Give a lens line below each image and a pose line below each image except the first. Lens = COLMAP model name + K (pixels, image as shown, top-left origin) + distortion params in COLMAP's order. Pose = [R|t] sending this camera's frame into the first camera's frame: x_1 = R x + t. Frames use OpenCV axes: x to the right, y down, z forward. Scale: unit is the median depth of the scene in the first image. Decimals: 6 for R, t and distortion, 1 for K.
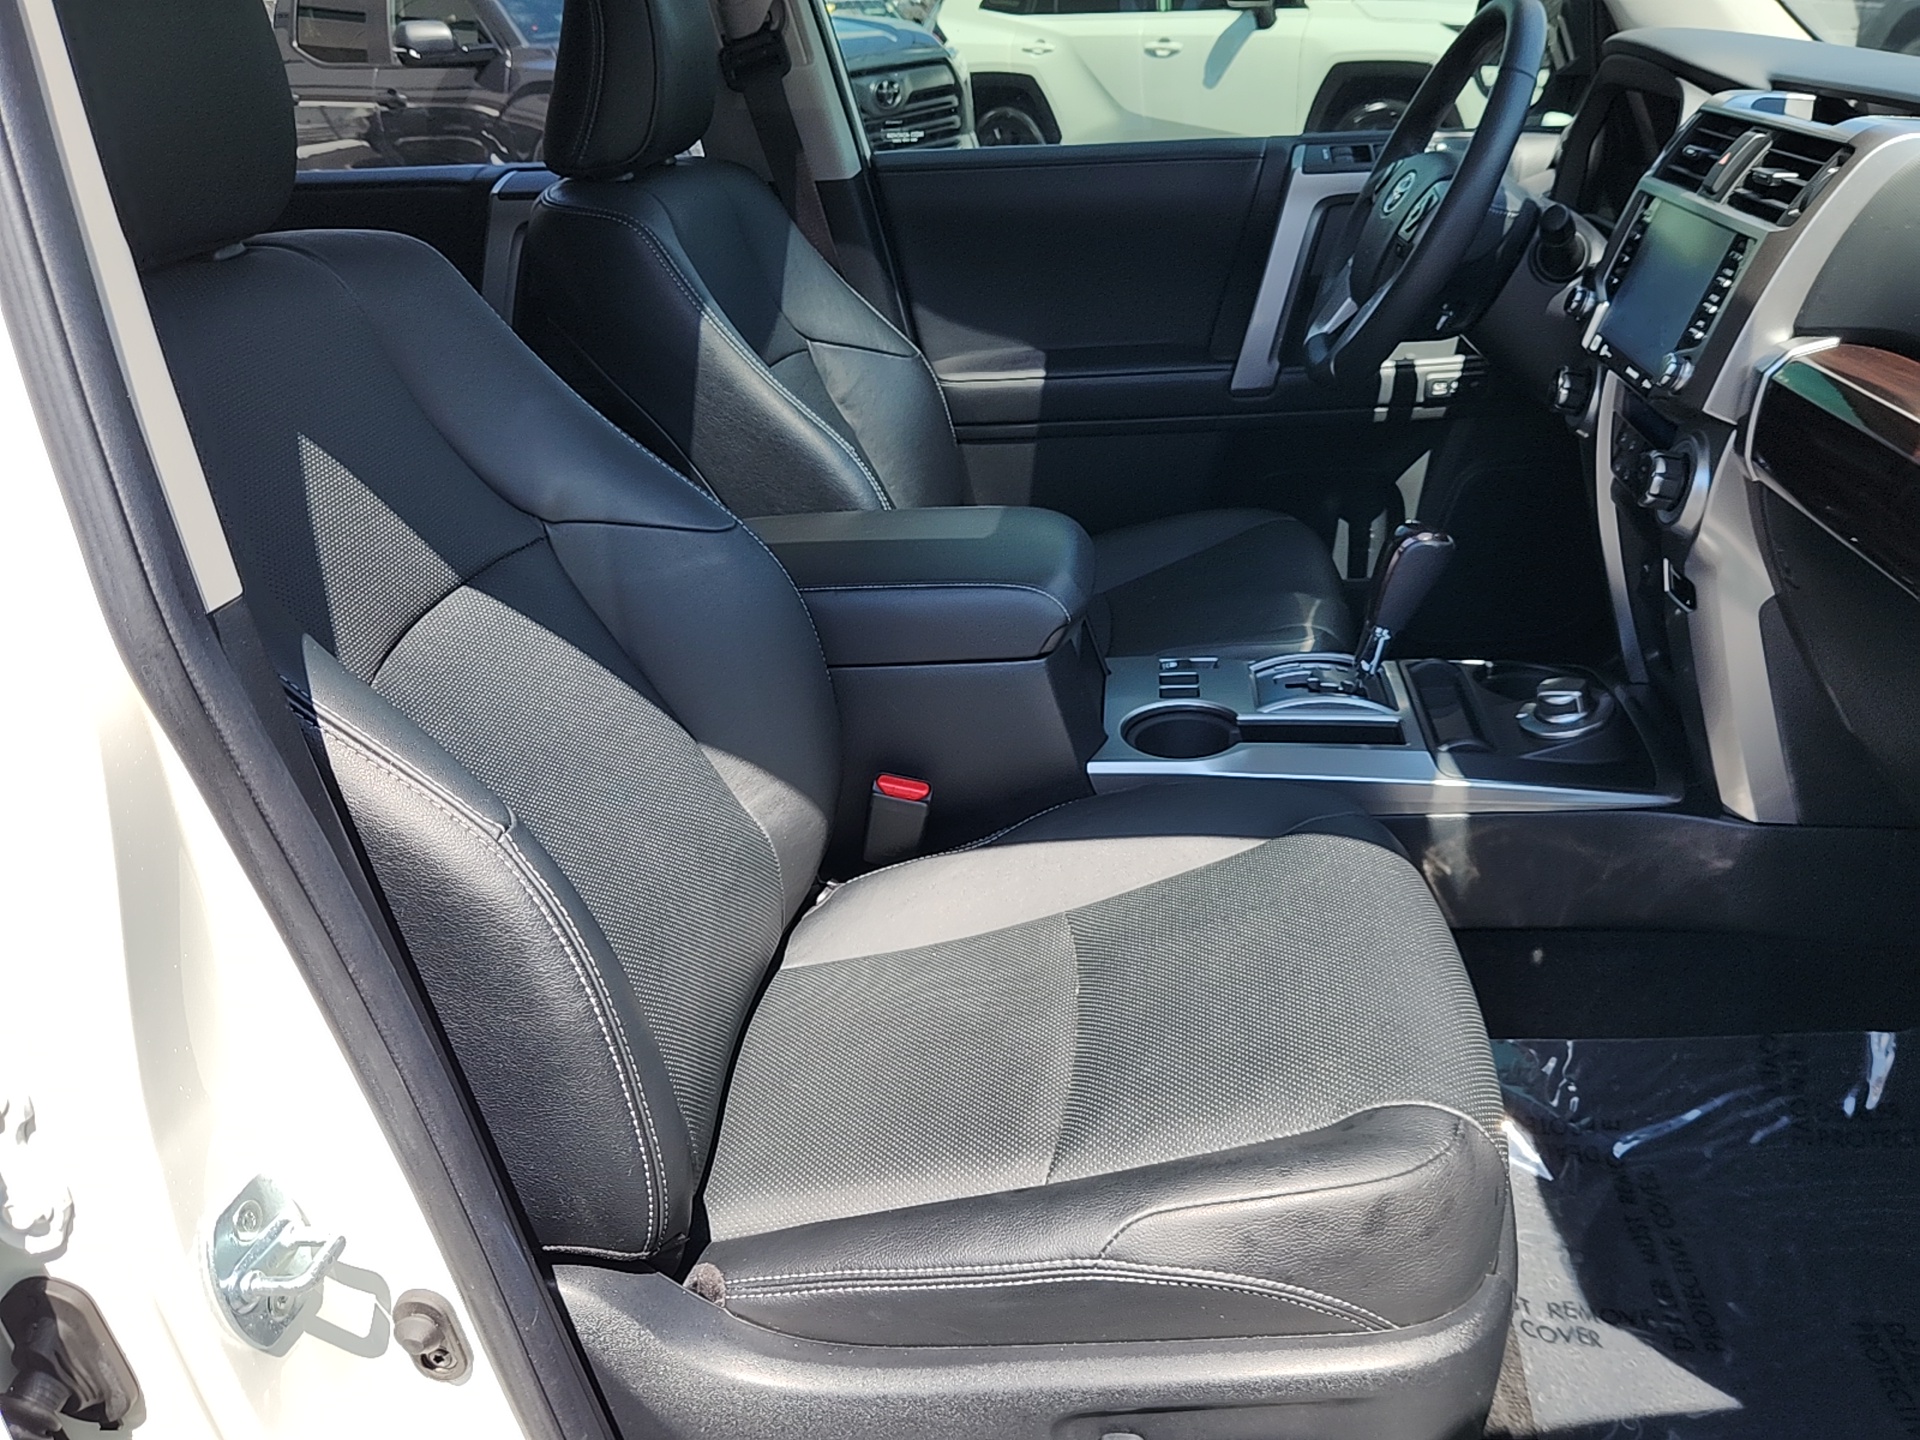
lens RADIAL K [[1577.6, 0, 970.0], [0, 1577.6, 724.6], [0, 0, 1]] dist [0.068403, -0.065775]
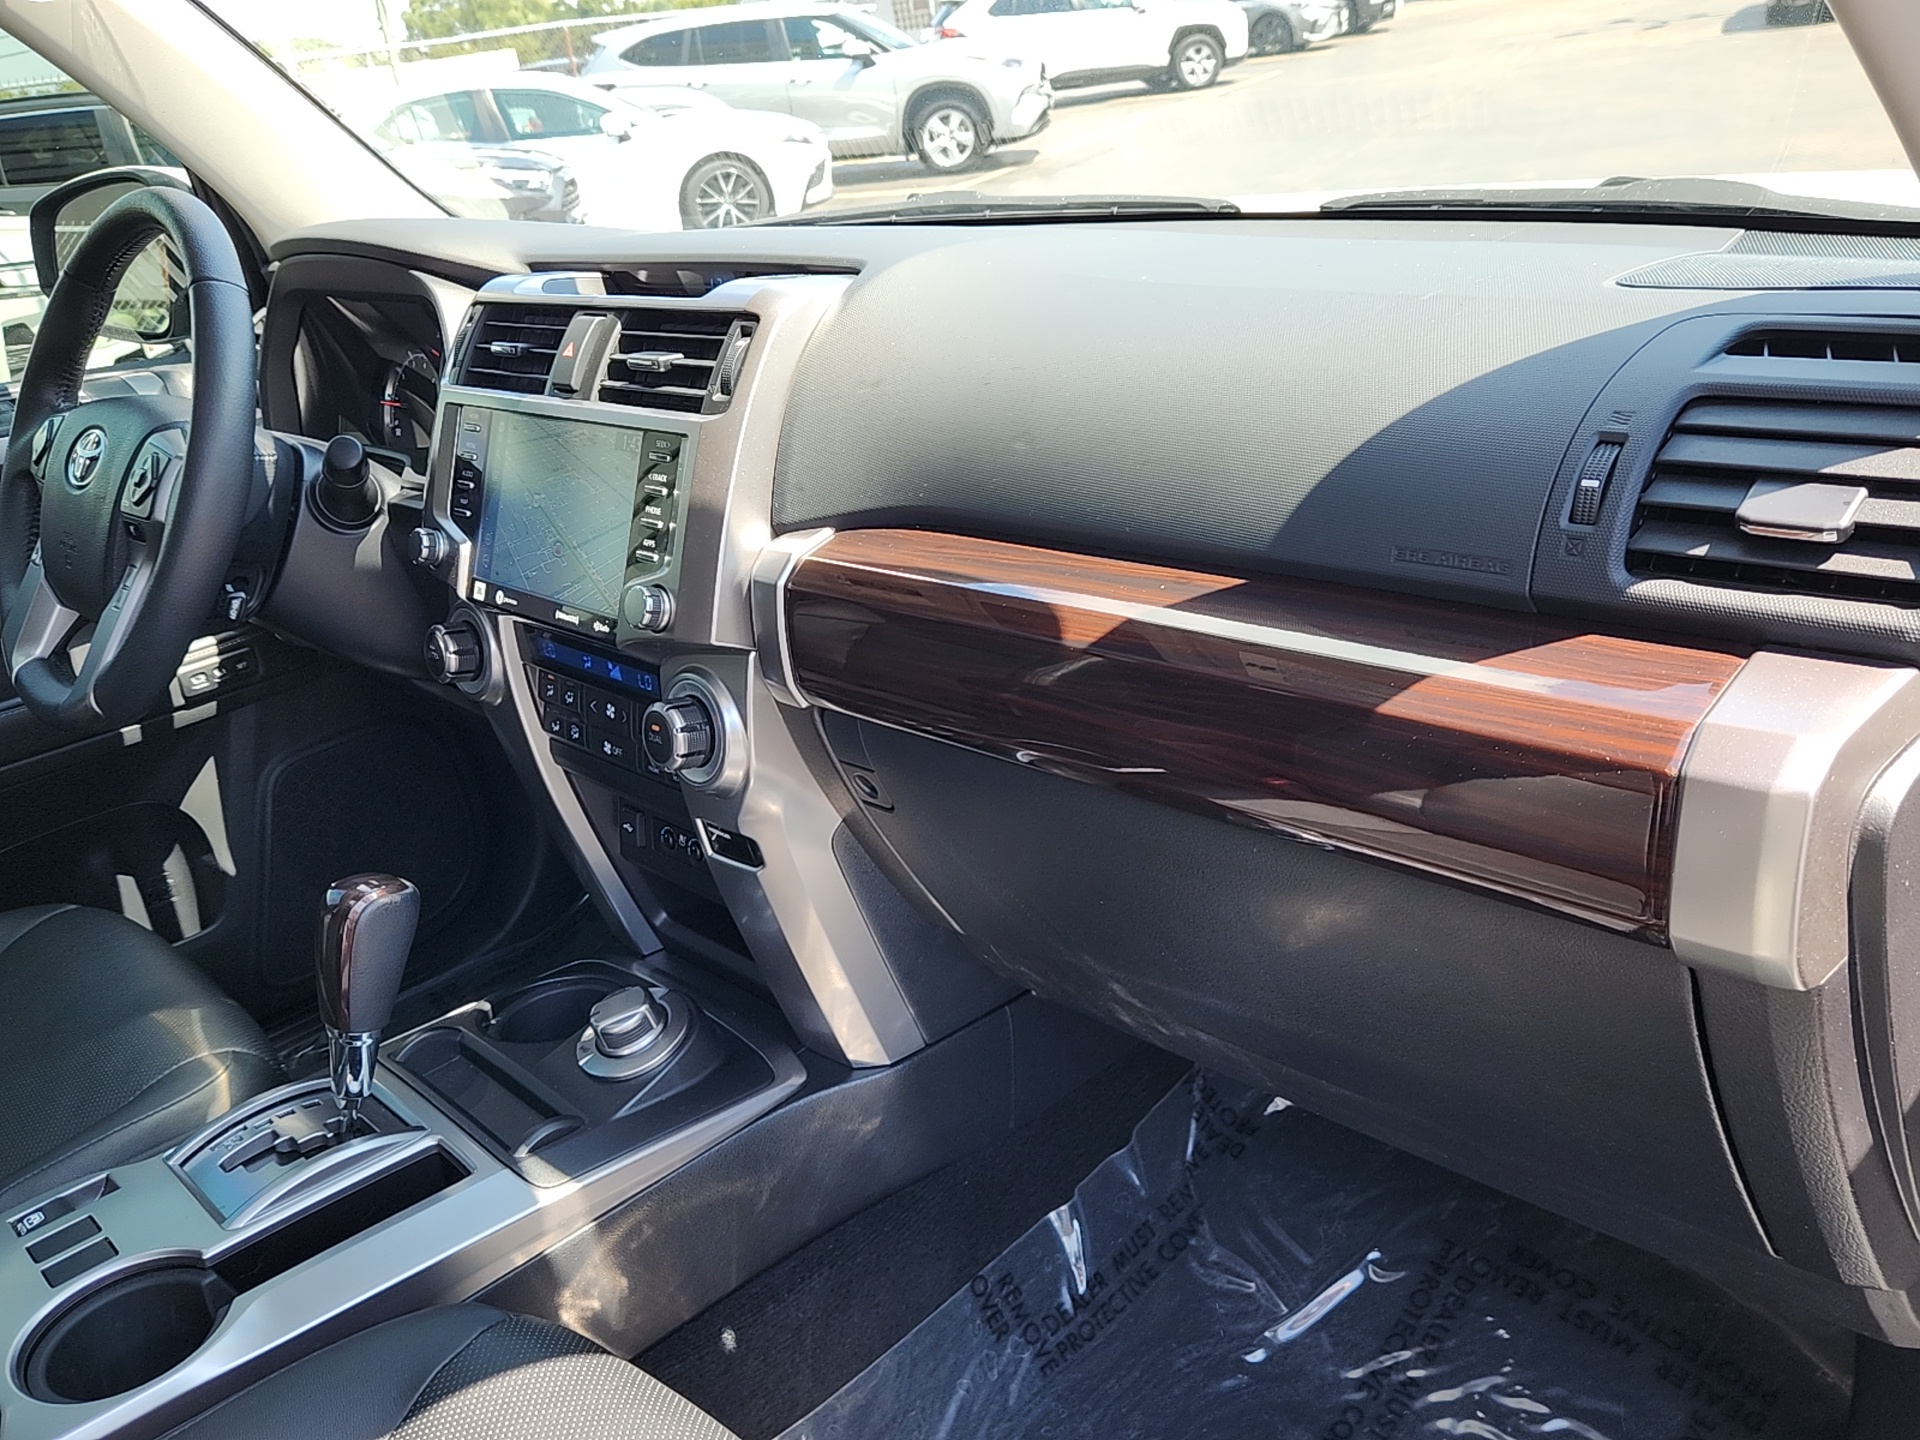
lens RADIAL K [[1577.6, 0, 970.0], [0, 1577.6, 724.6], [0, 0, 1]] dist [0.068403, -0.065775]
pose [[0.648320, -0.299798, 0.699858, -0.020661], [0.384476, 0.922314, 0.038928, -0.117020], [-0.657160, 0.243841, 0.713220, 0.300035]]
